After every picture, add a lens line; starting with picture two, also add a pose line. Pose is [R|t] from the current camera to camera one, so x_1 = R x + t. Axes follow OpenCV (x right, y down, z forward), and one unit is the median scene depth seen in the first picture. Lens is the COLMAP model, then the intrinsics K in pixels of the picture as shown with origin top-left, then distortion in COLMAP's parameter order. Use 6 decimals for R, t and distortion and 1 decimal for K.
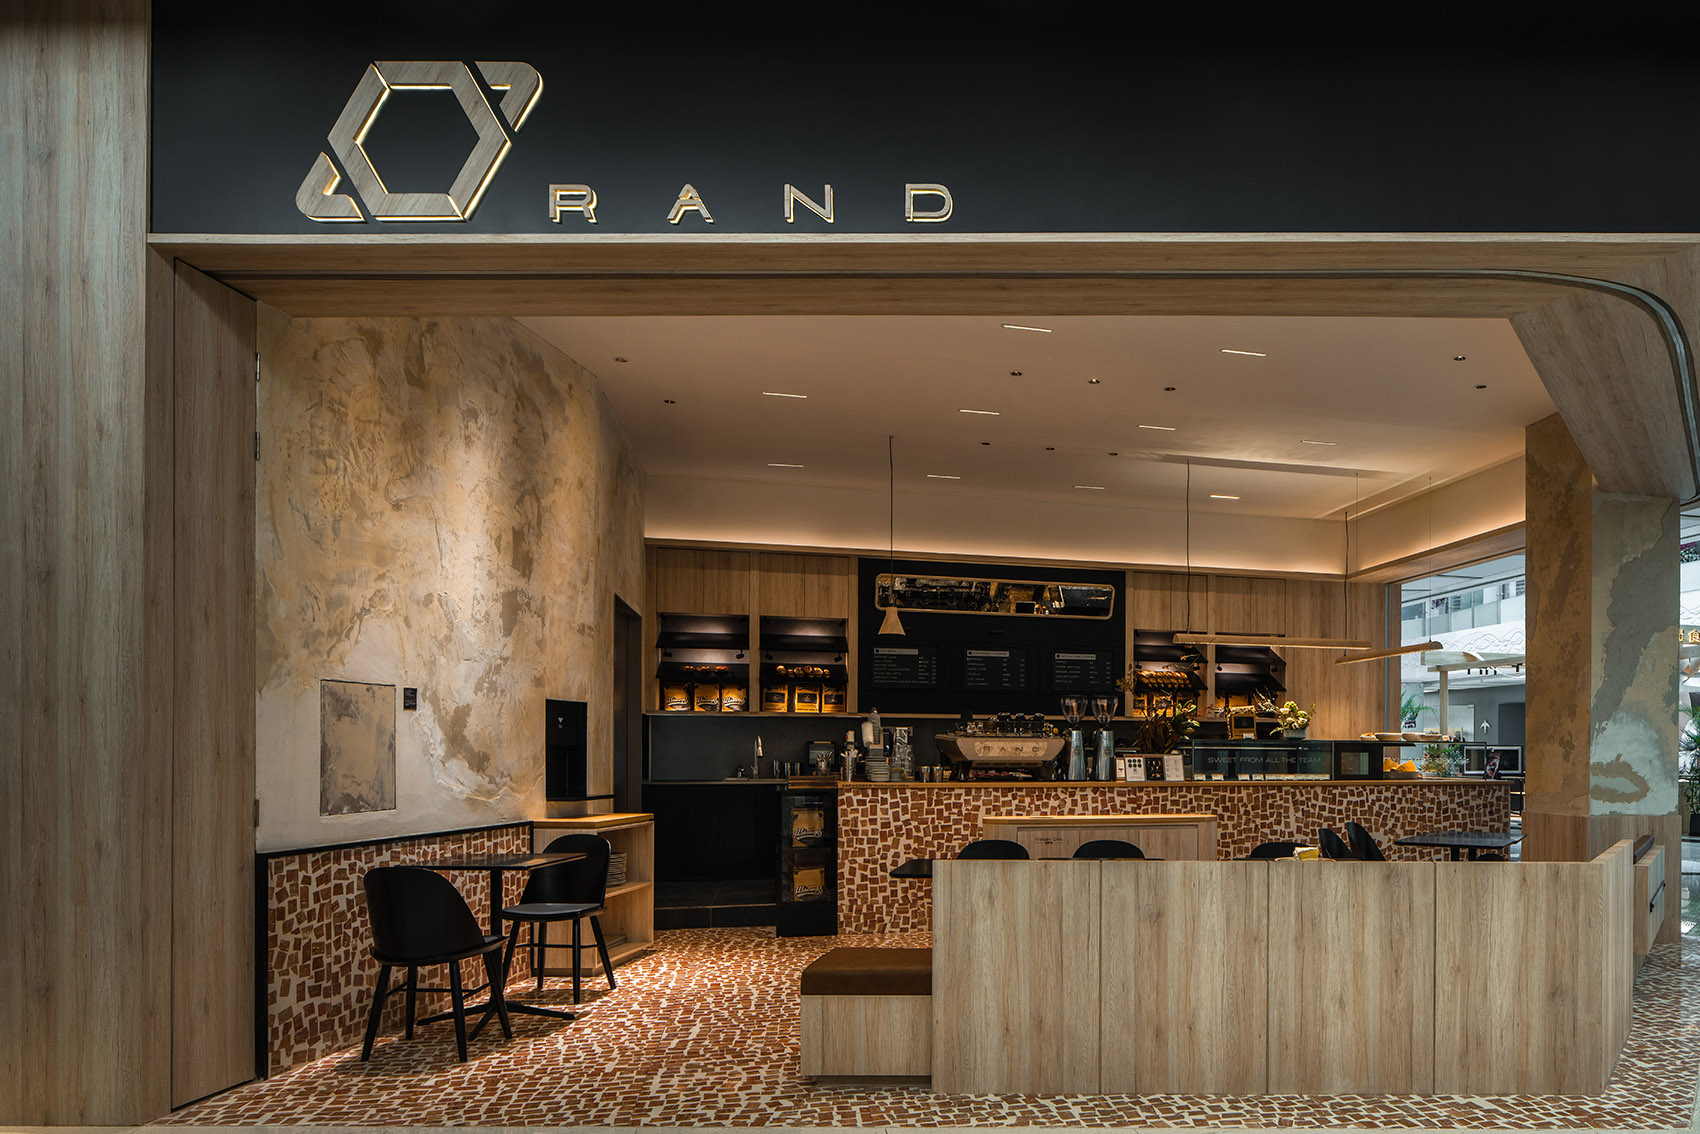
lens RADIAL K [[1150.4, 0, 1125.1], [0, 1150.4, 747.0], [0, 0, 1]] dist [-0.005927, -0.003437]
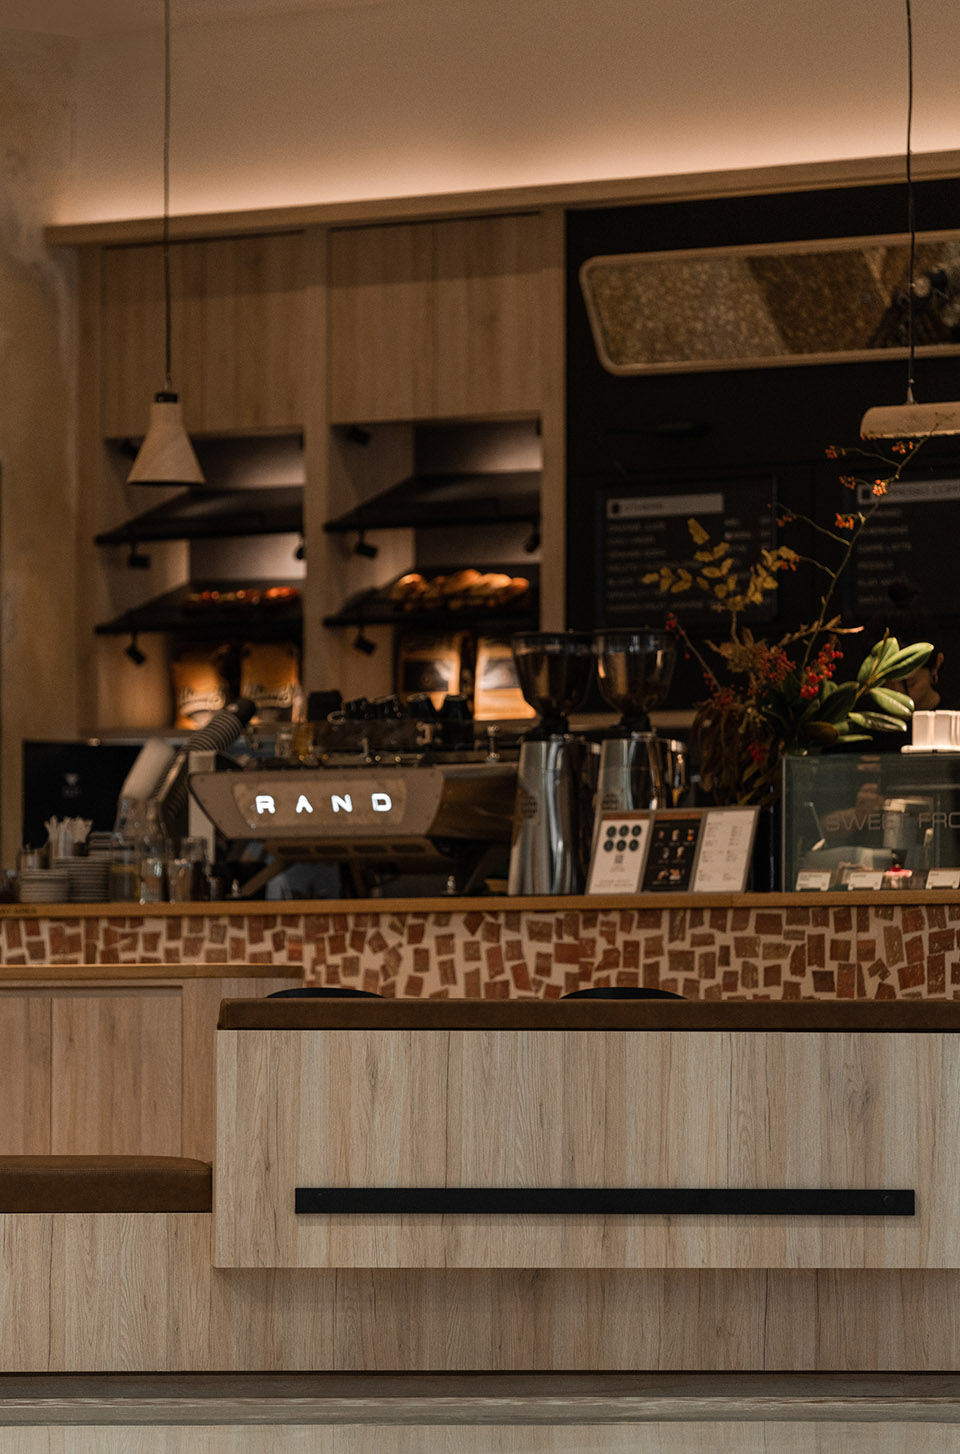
lens RADIAL K [[7959.4, 0, 480.0], [0, 7959.4, 727.0], [0, 0, 1]] dist [1.342881, -243.857441]
pose [[0.575859, -0.038042, -0.816664, 1.875465], [0.004855, 0.999058, -0.043114, 0.082349], [0.817535, 0.020862, 0.575501, -0.307408]]
